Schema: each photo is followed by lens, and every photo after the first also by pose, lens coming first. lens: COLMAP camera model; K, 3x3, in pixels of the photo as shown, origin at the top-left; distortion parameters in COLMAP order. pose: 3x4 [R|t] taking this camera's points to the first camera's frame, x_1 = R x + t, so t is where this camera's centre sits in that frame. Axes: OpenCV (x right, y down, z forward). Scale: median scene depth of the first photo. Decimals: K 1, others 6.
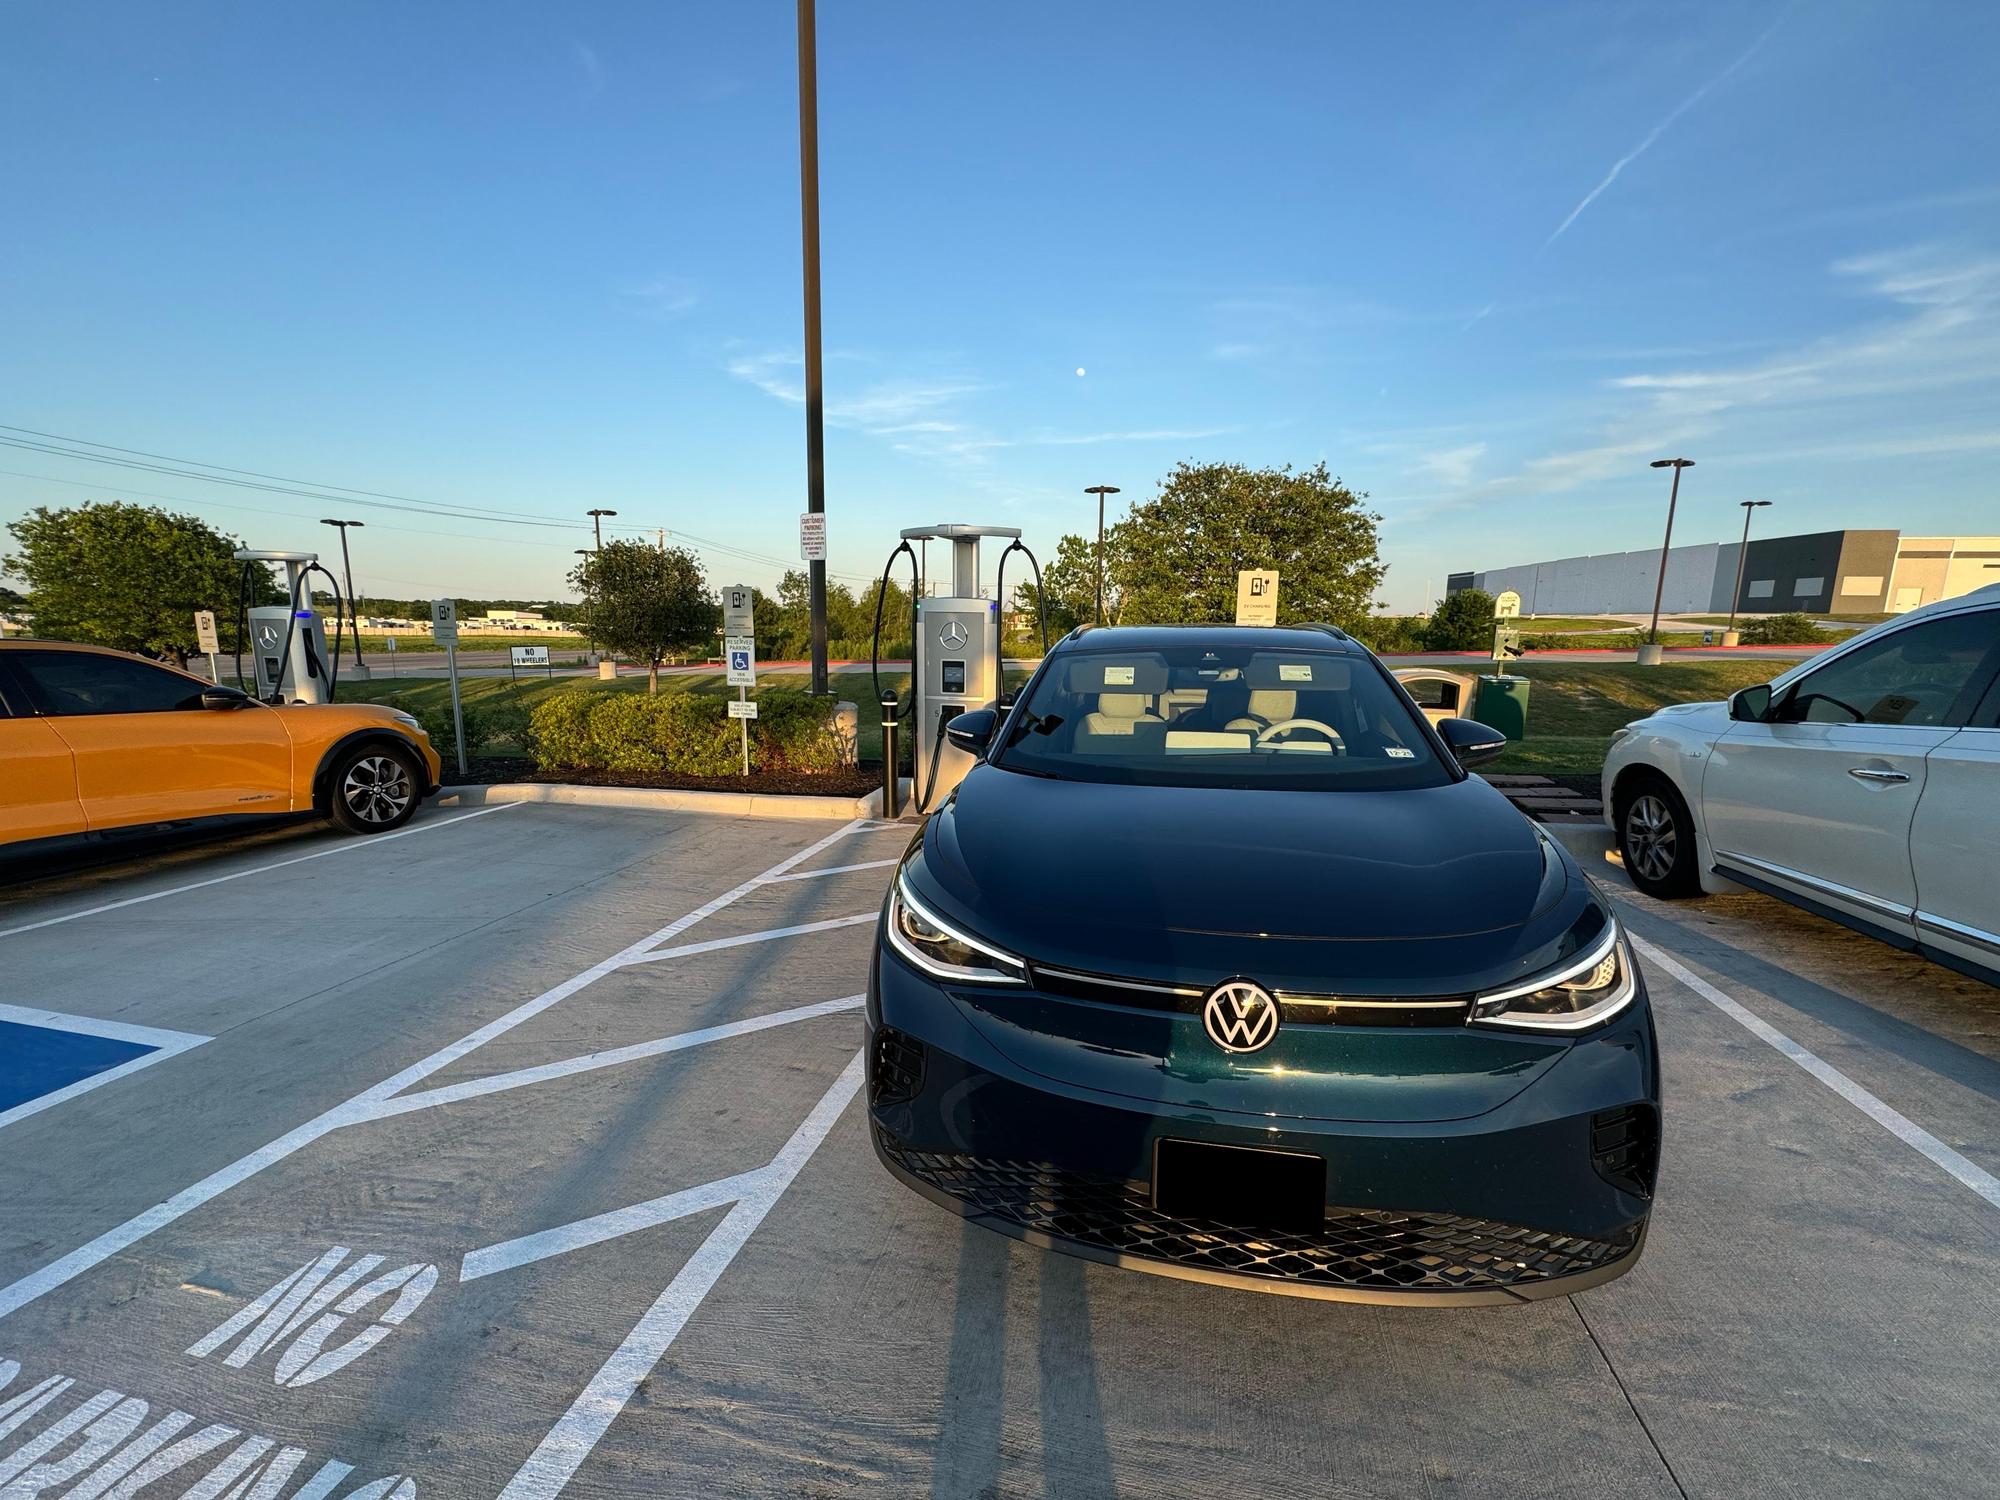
lens RADIAL K [[792.7, 0, 978.3], [0, 792.7, 754.6], [0, 0, 1]] dist [-0.002702, -0.000966]
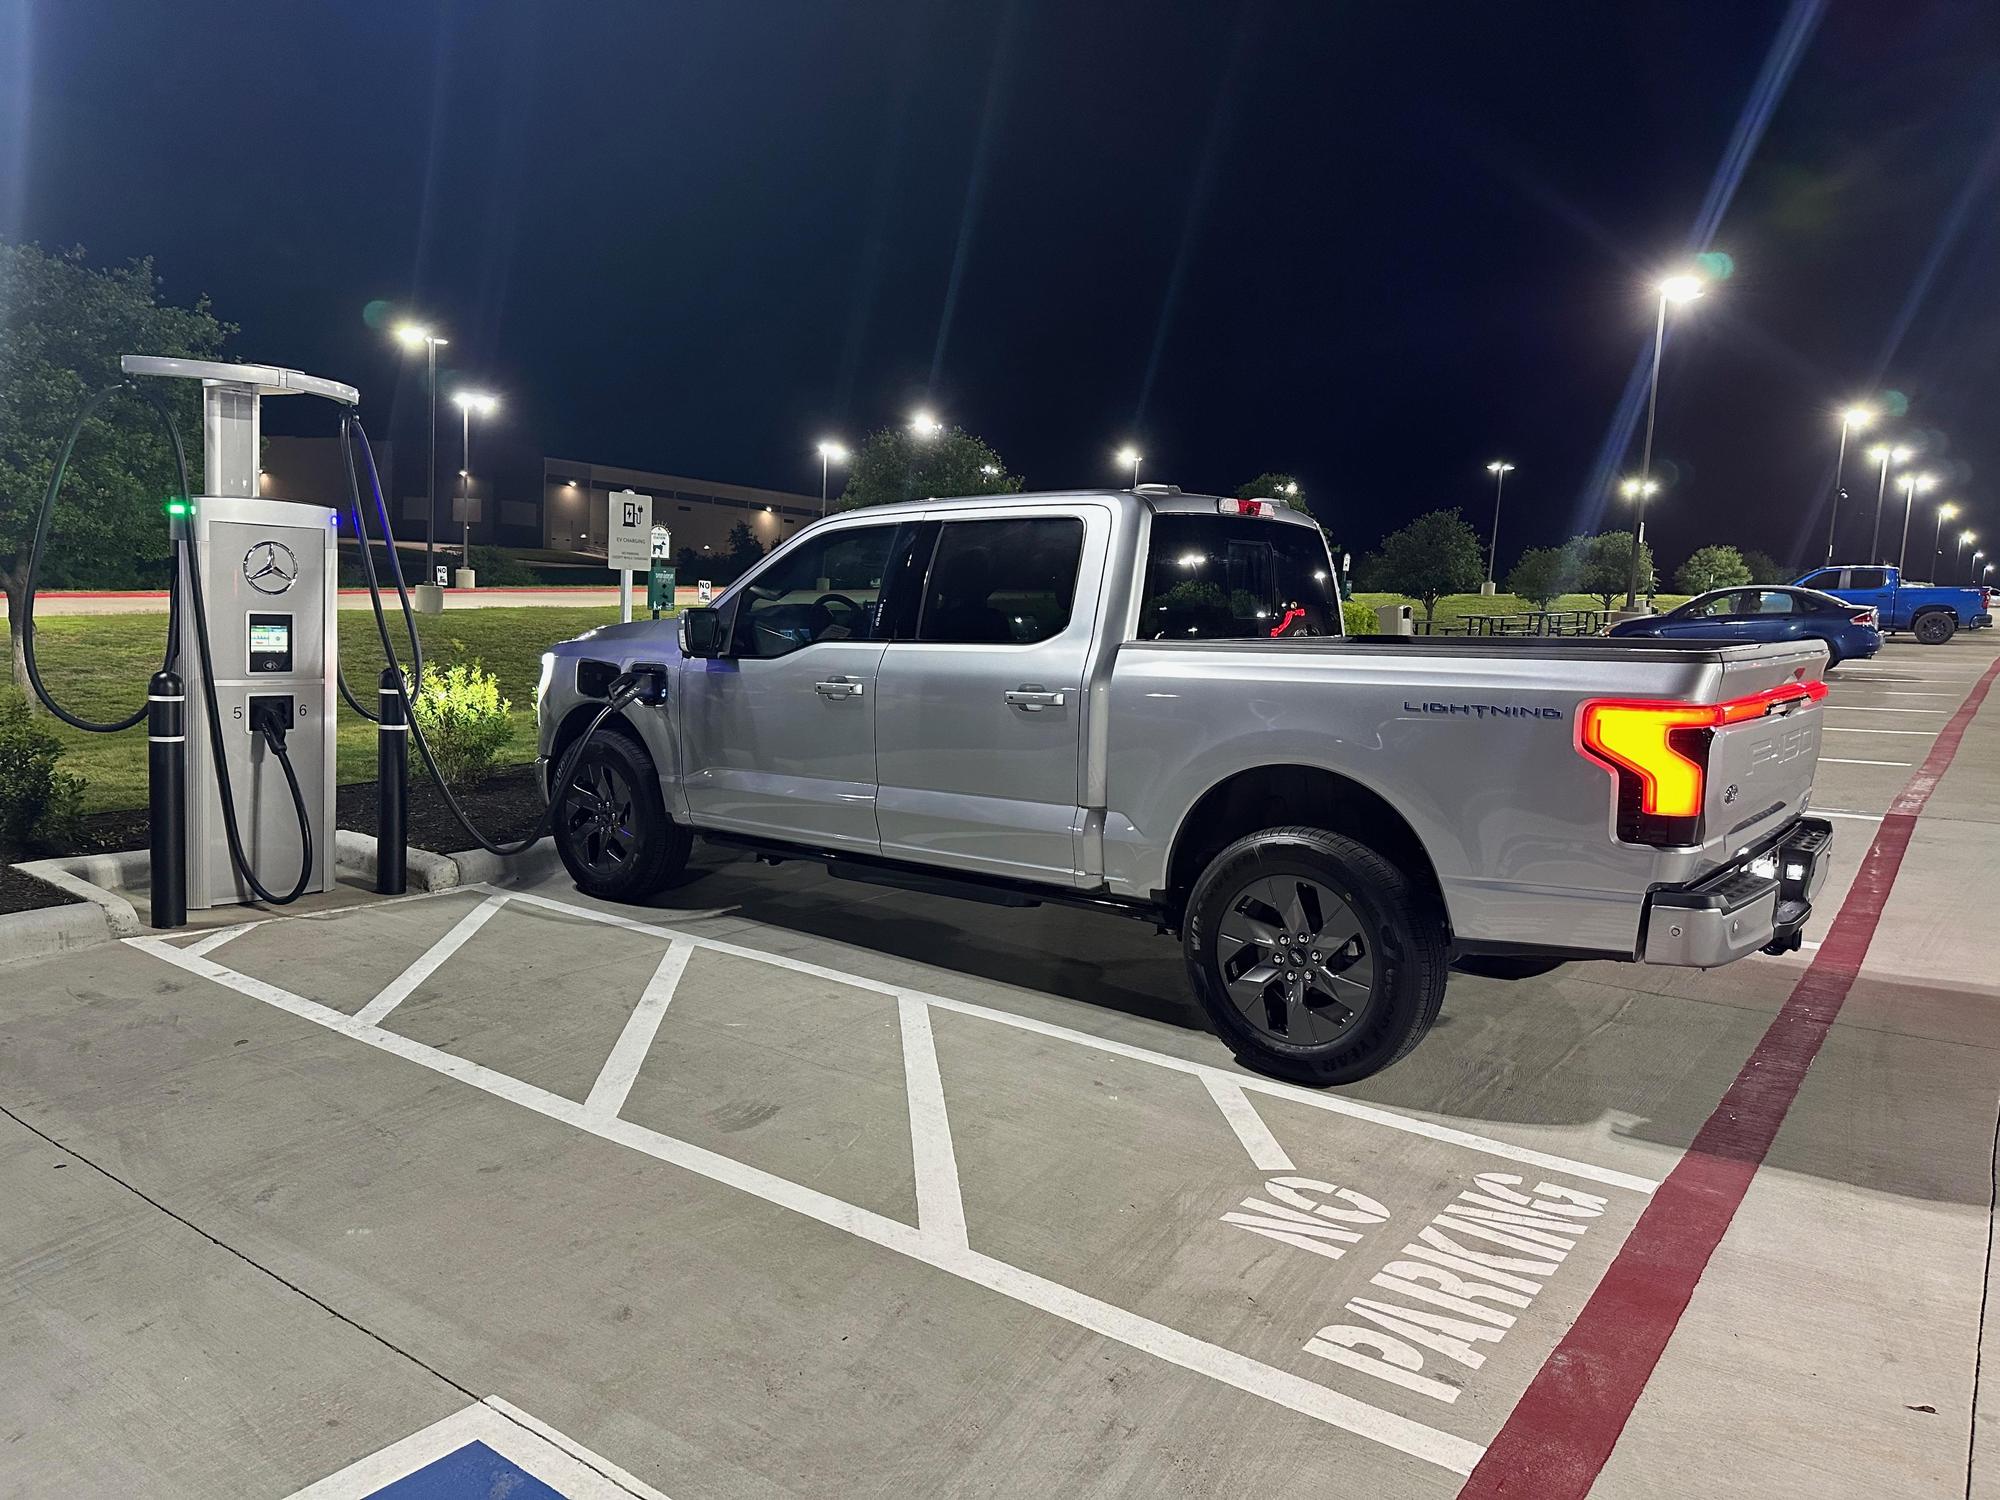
lens RADIAL K [[1437.0, 0, 1000.0], [0, 1437.0, 750.0], [0, 0, 1]] dist [0.054823, -0.004102]
pose [[0.373562, -0.081627, 0.924007, -0.783781], [0.097666, 0.994045, 0.048330, -0.023847], [-0.922449, 0.072190, 0.379309, 0.160377]]
